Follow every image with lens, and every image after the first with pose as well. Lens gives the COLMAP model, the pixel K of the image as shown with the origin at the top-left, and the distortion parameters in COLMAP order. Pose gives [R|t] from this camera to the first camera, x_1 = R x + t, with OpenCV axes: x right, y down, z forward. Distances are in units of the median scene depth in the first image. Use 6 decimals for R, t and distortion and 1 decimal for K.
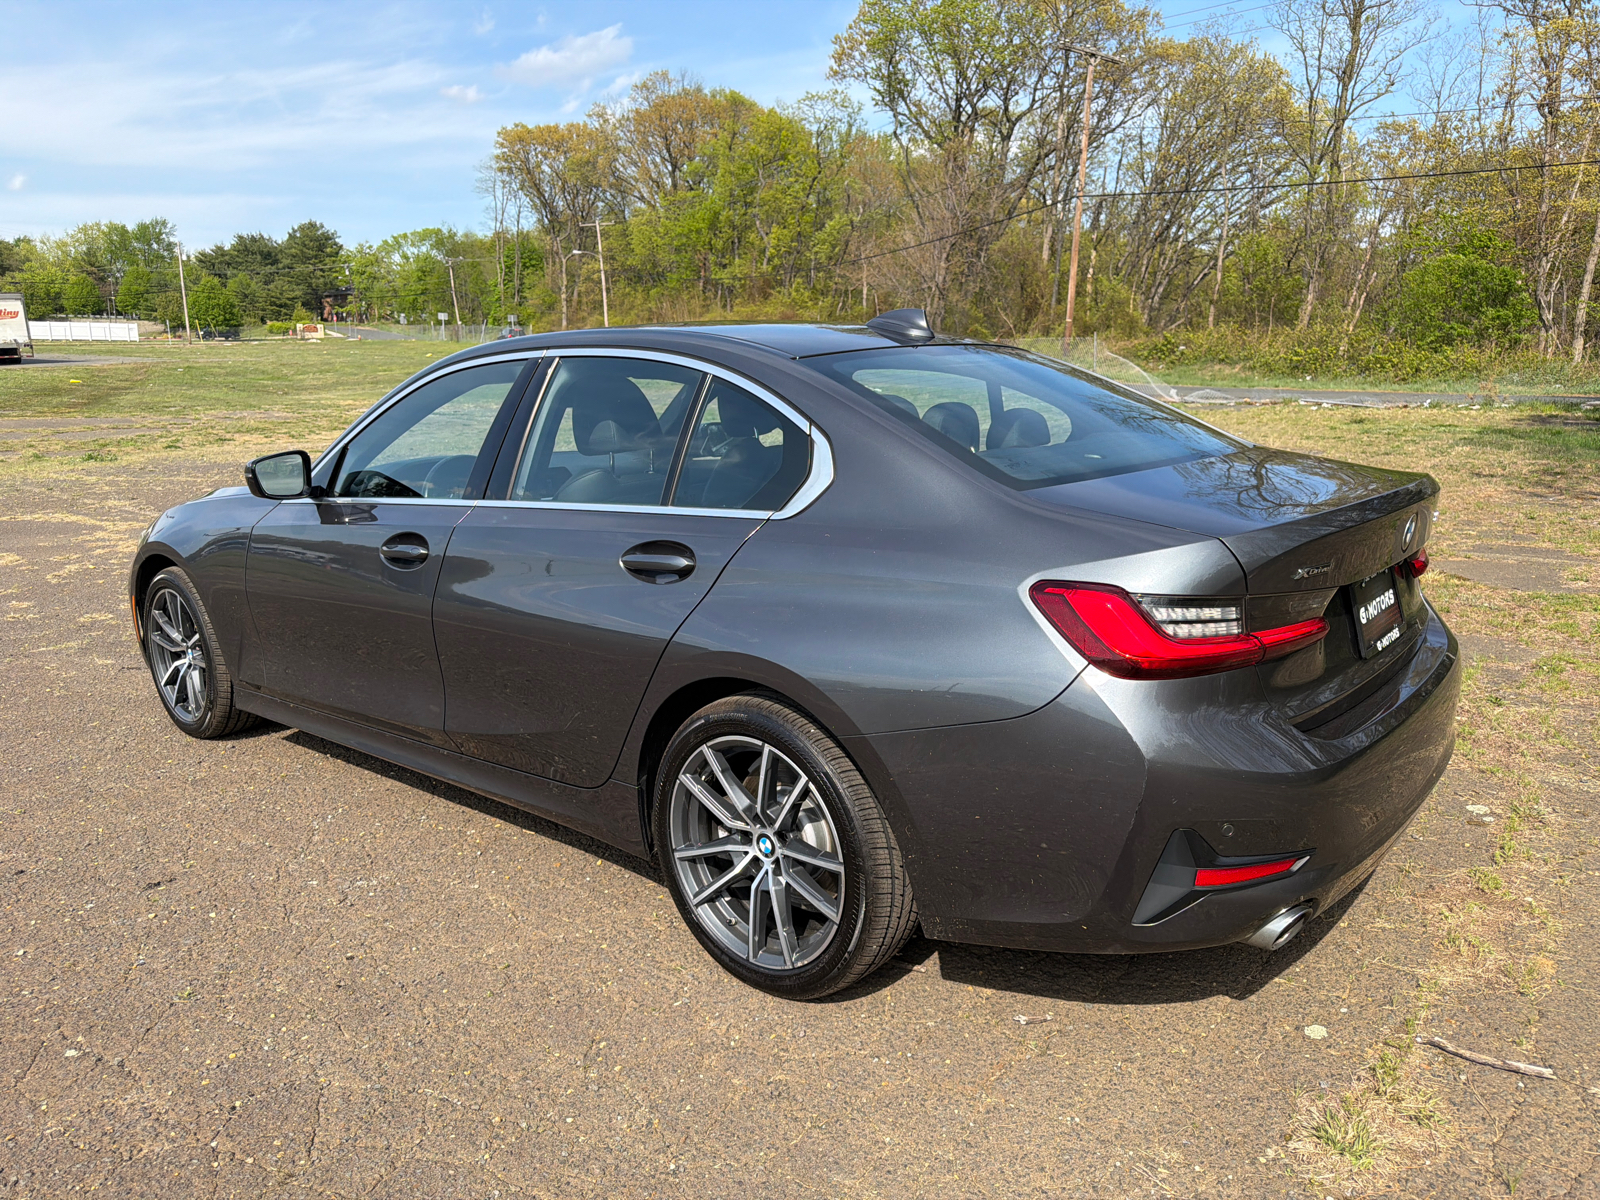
lens RADIAL K [[1176.6, 0, 824.7], [0, 1176.6, 606.1], [0, 0, 1]] dist [0.037891, -0.050864]
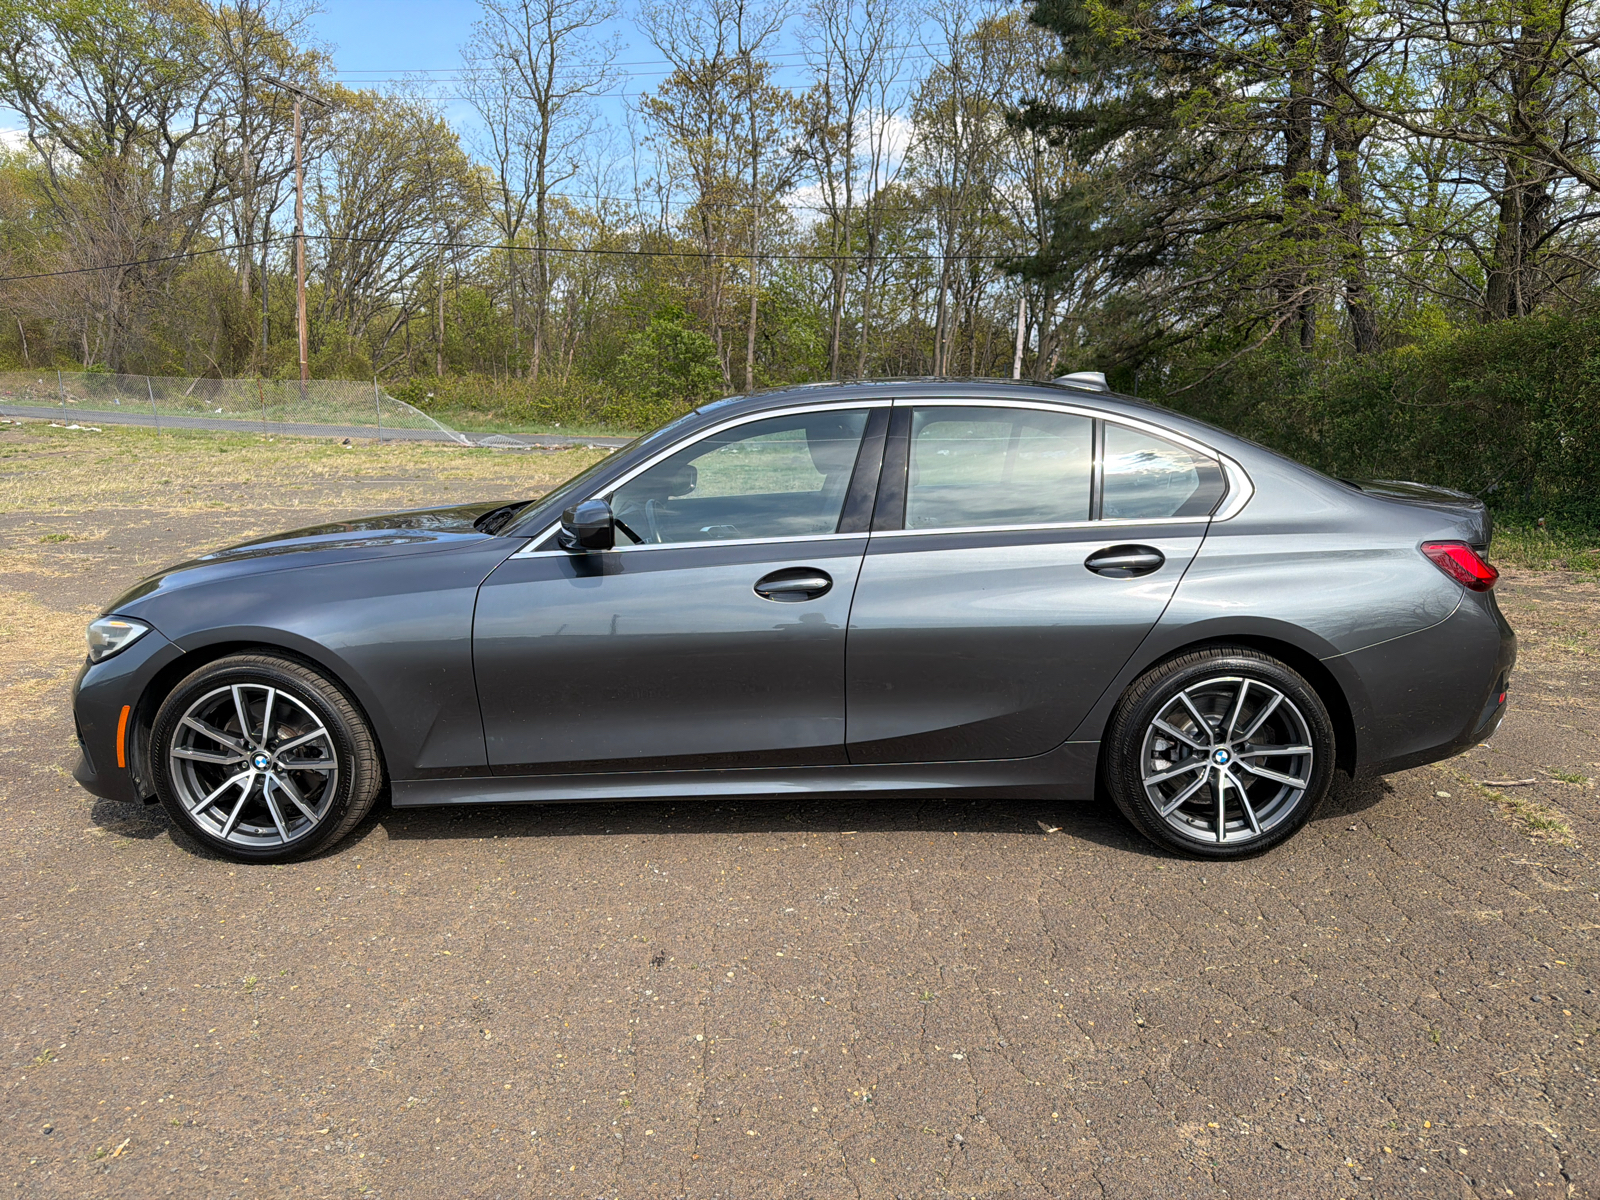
lens RADIAL K [[1193.9, 0, 773.3], [0, 1193.9, 598.6], [0, 0, 1]] dist [0.046973, -0.057202]
pose [[0.772121, -0.087168, 0.629469, -0.130047], [0.116128, 0.993222, -0.004905, -0.003487], [-0.624775, 0.076886, 0.777010, 0.021249]]
